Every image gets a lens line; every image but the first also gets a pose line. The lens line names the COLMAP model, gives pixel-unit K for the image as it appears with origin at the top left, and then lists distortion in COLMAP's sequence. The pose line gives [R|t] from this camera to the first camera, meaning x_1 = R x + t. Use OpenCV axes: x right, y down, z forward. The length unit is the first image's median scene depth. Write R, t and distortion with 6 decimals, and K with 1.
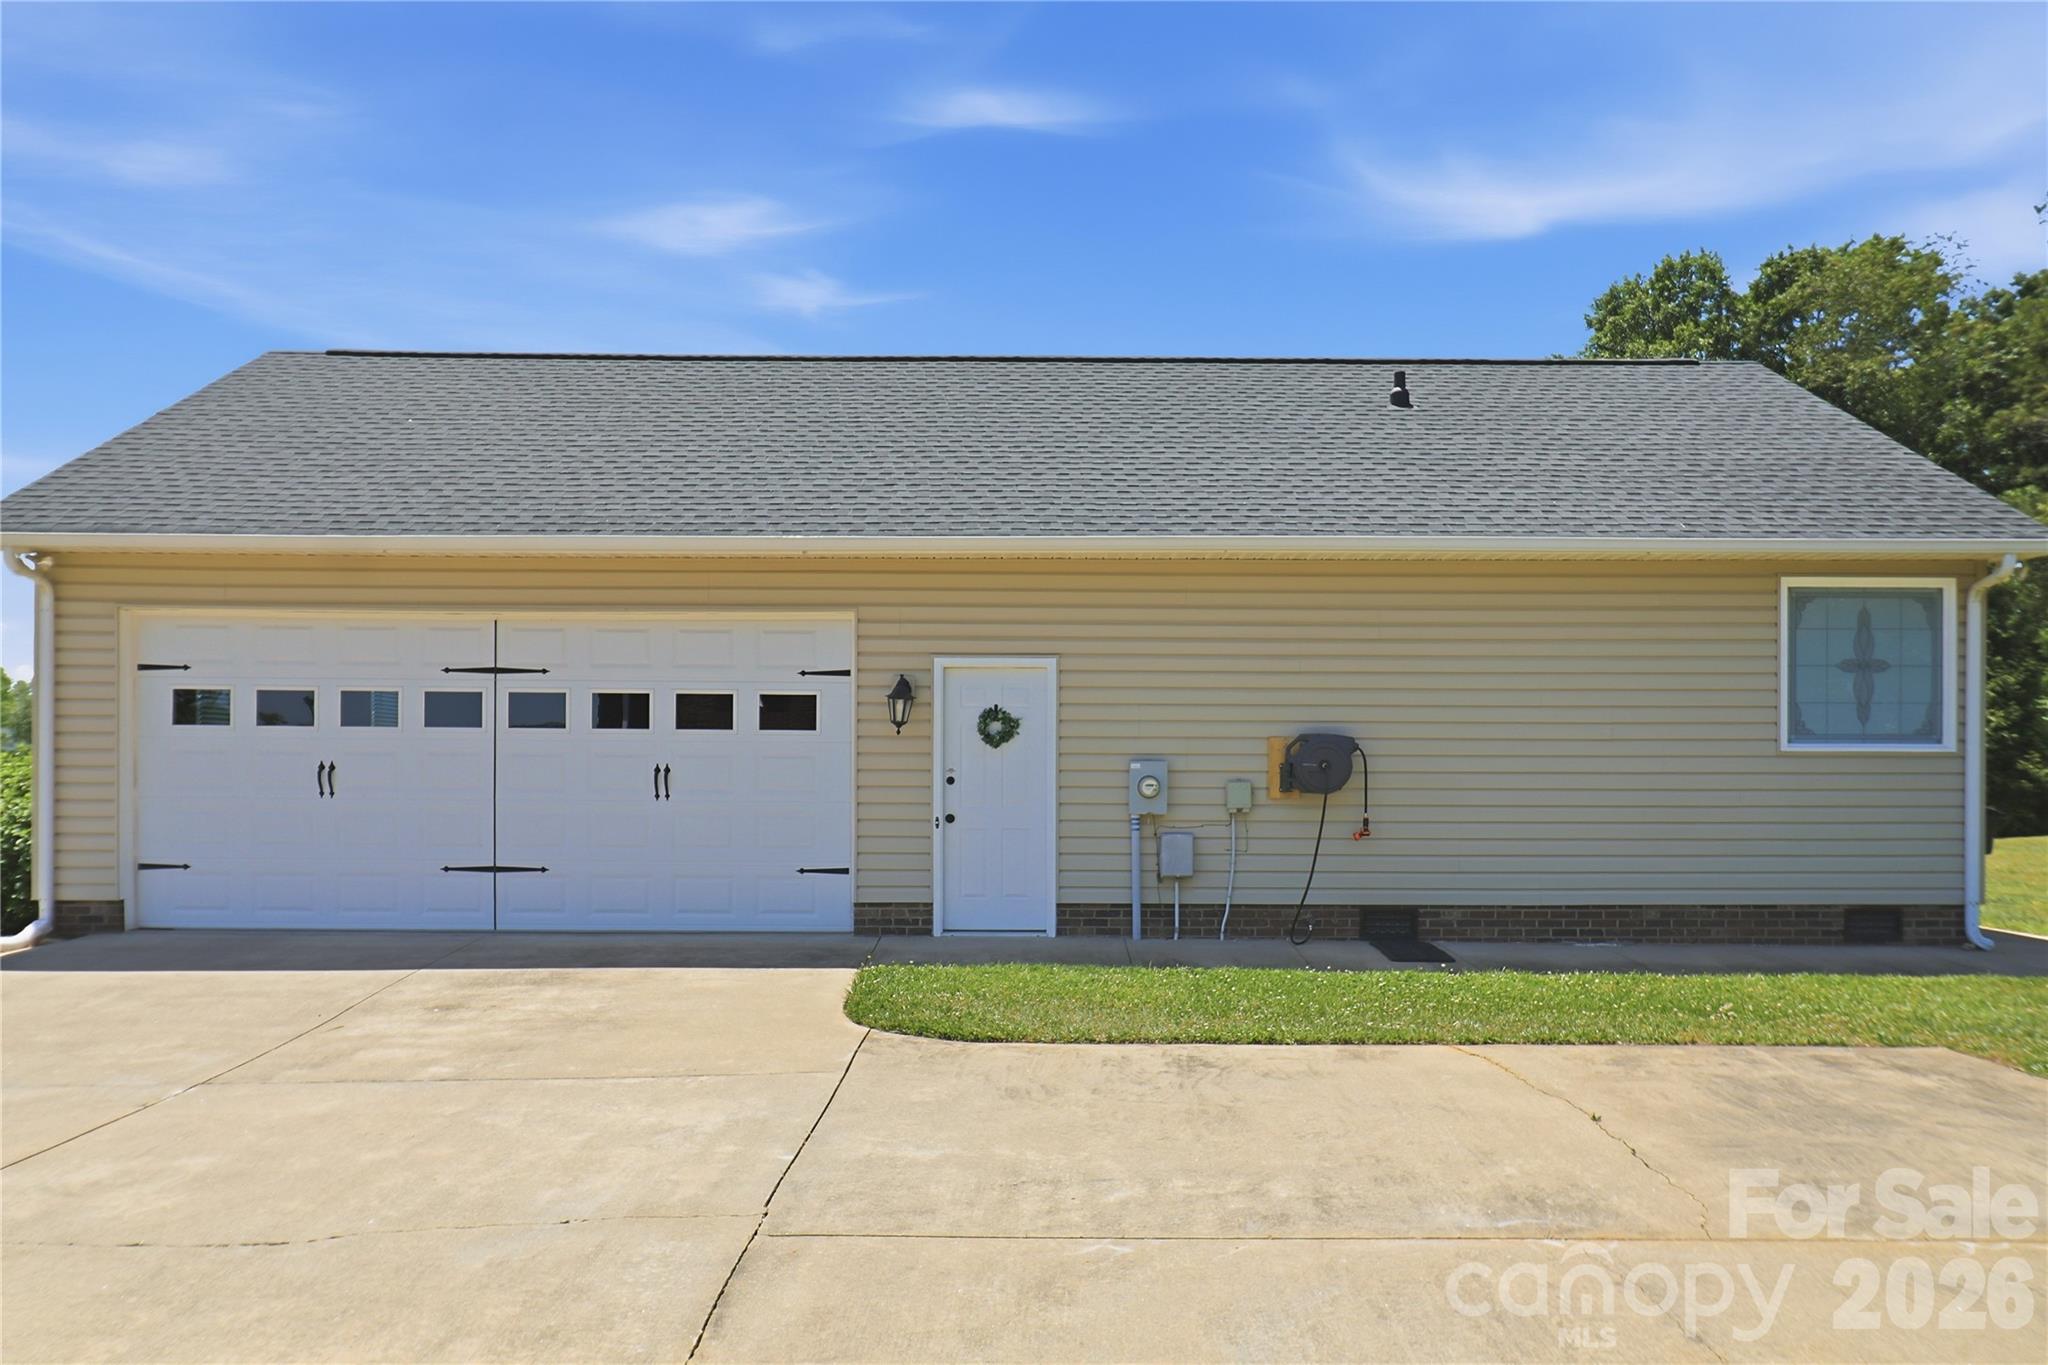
lens RADIAL K [[1454.6, 0, 1024.0], [0, 1454.6, 682.5], [0, 0, 1]] dist [-0.002763, -0.002993]
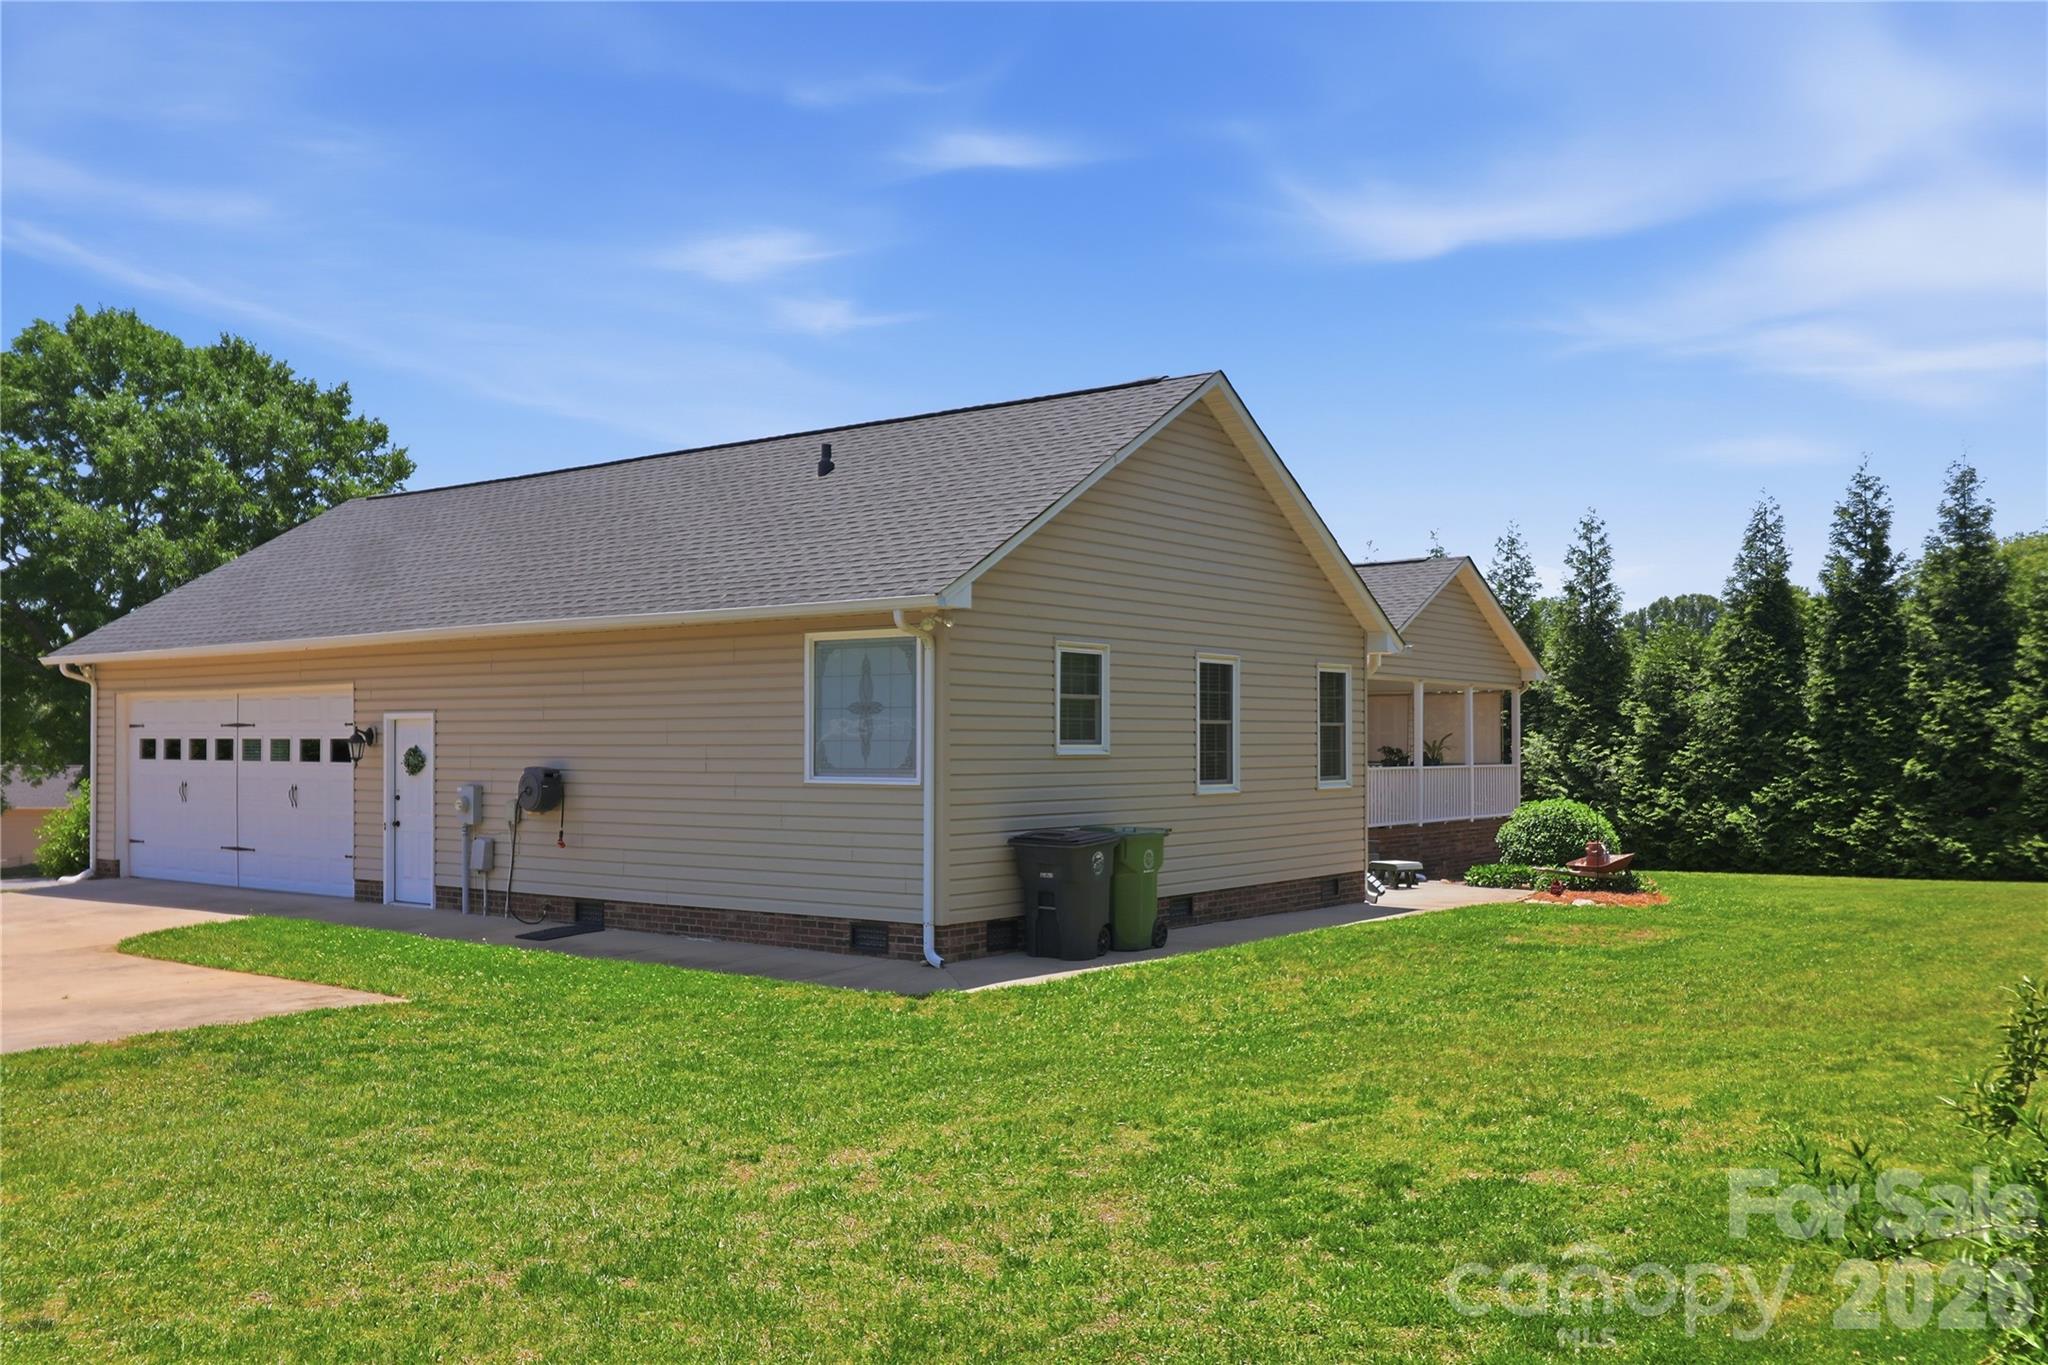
lens RADIAL K [[1729.2, 0, 1024.0], [0, 1729.2, 682.5], [0, 0, 1]] dist [0.035239, 0.001339]
pose [[0.789967, -0.025604, -0.612614, 1.508194], [0.008226, 0.999480, -0.031166, 0.011741], [0.613094, 0.019581, 0.789767, 0.009977]]
